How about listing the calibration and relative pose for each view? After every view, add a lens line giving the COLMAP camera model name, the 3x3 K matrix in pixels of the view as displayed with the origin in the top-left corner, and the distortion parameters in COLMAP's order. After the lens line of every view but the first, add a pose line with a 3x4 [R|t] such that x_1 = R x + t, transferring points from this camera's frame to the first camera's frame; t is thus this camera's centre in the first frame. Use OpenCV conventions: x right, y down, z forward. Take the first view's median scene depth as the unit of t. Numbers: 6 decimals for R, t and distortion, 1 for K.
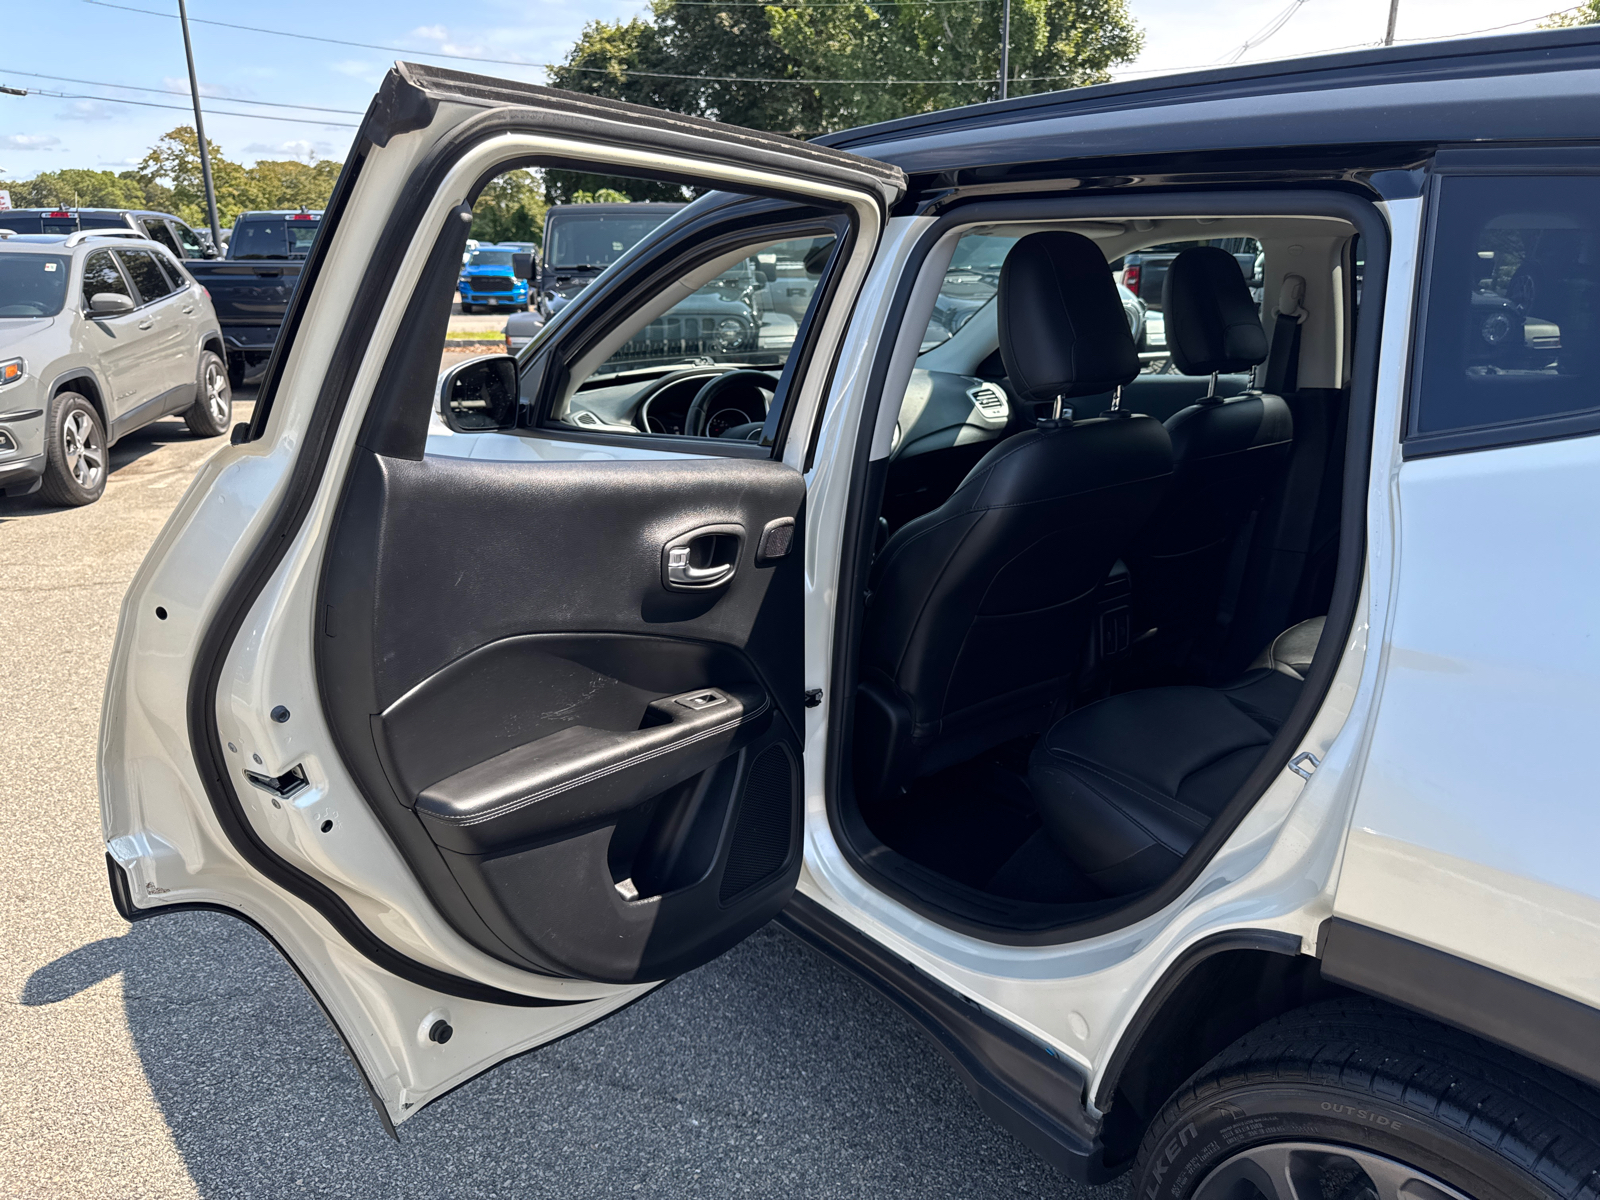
lens RADIAL K [[1163.1, 0, 808.9], [0, 1163.1, 593.3], [0, 0, 1]] dist [0.021854, -0.023207]
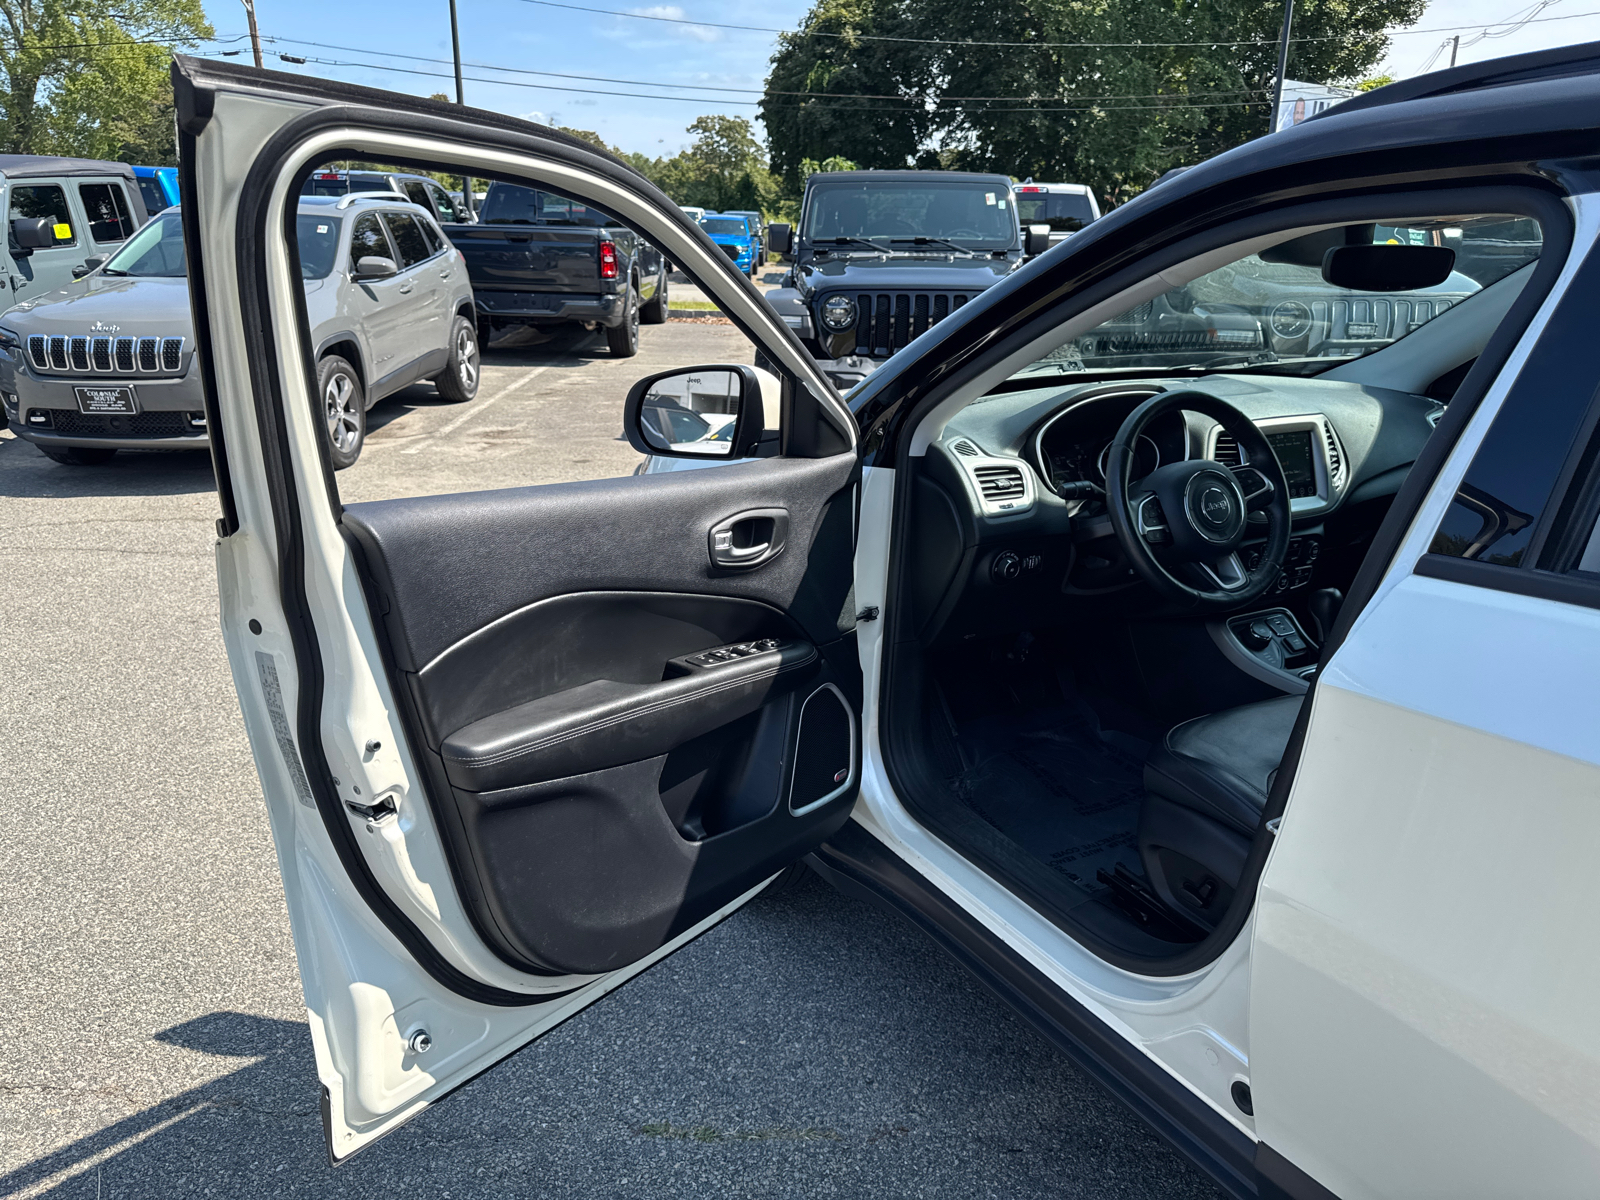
lens RADIAL K [[1163.1, 0, 805.6], [0, 1163.1, 595.3], [0, 0, 1]] dist [0.021854, -0.023207]
pose [[0.984049, 0.070399, -0.163373, -0.012739], [-0.066356, 0.997342, 0.030081, -0.005364], [0.165057, -0.018760, 0.986106, 0.017144]]
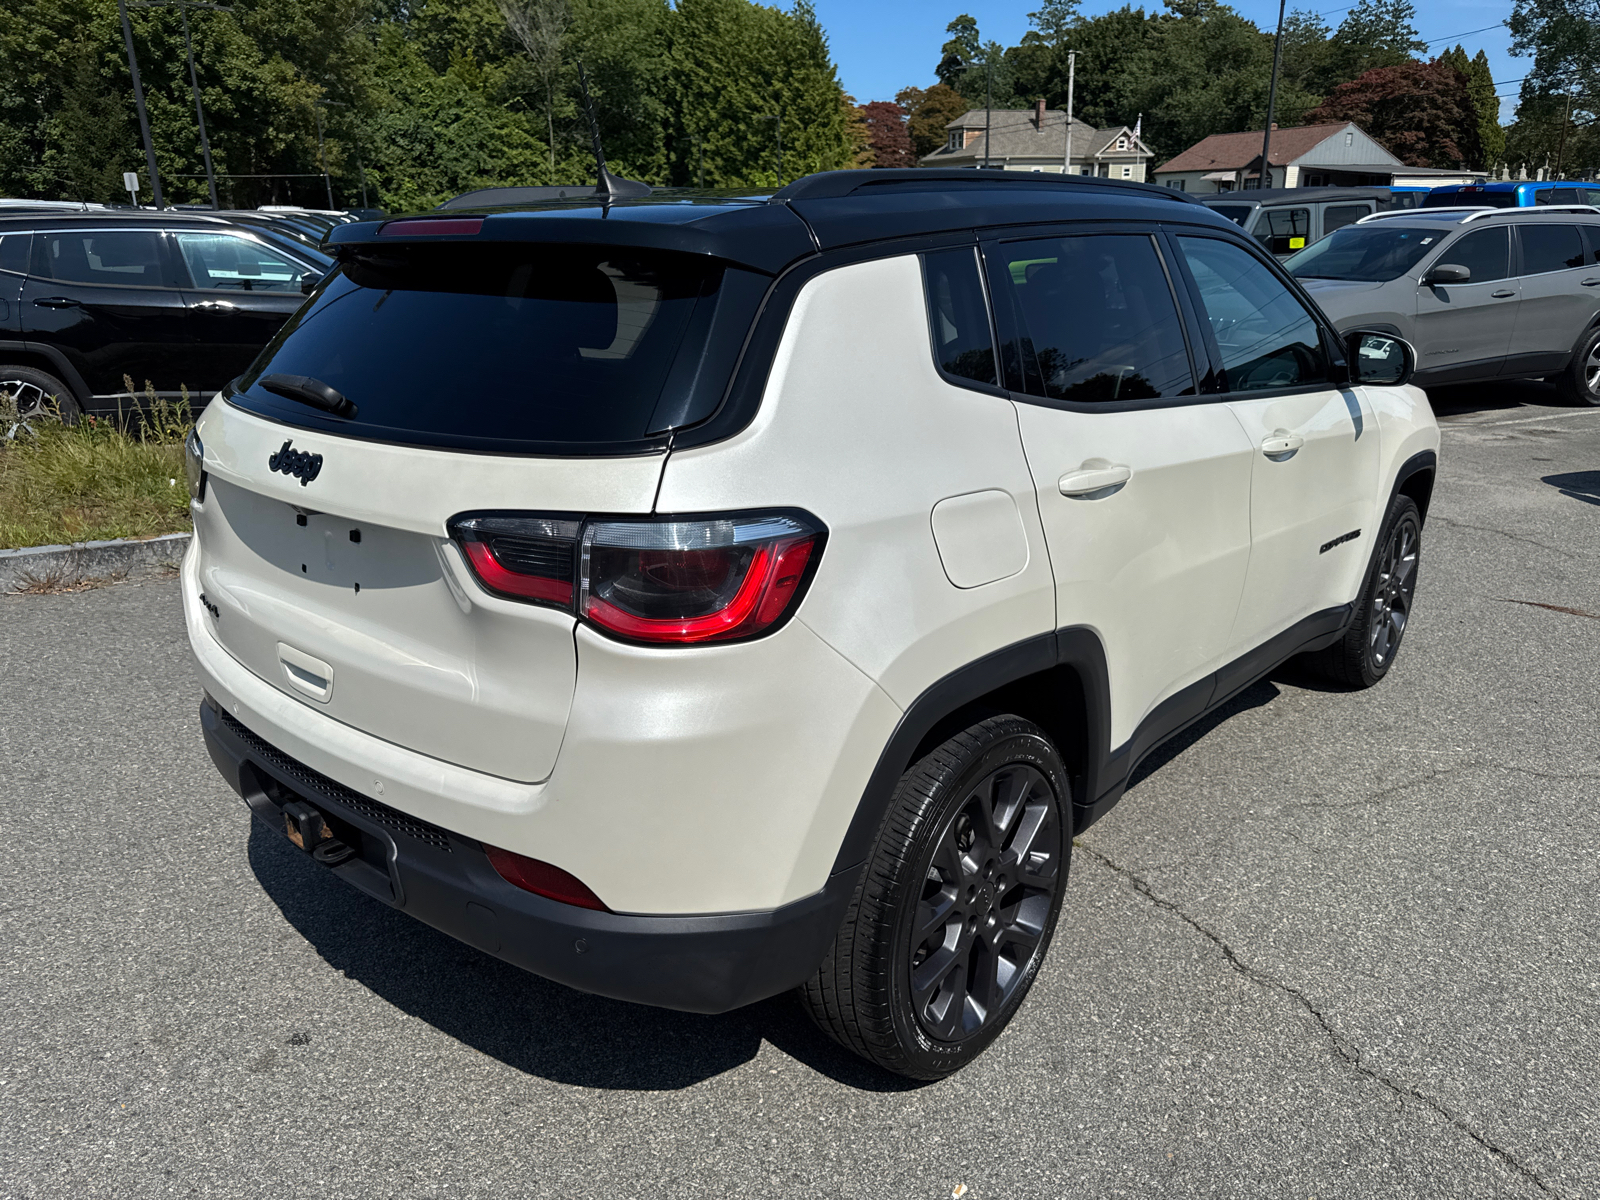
lens RADIAL K [[1163.1, 0, 793.3], [0, 1163.1, 599.9], [0, 0, 1]] dist [0.021854, -0.023207]
pose [[0.171976, 0.305862, -0.936415, 0.118184], [-0.267524, 0.929354, 0.254424, -0.015766], [0.948080, 0.206759, 0.241652, 0.038821]]
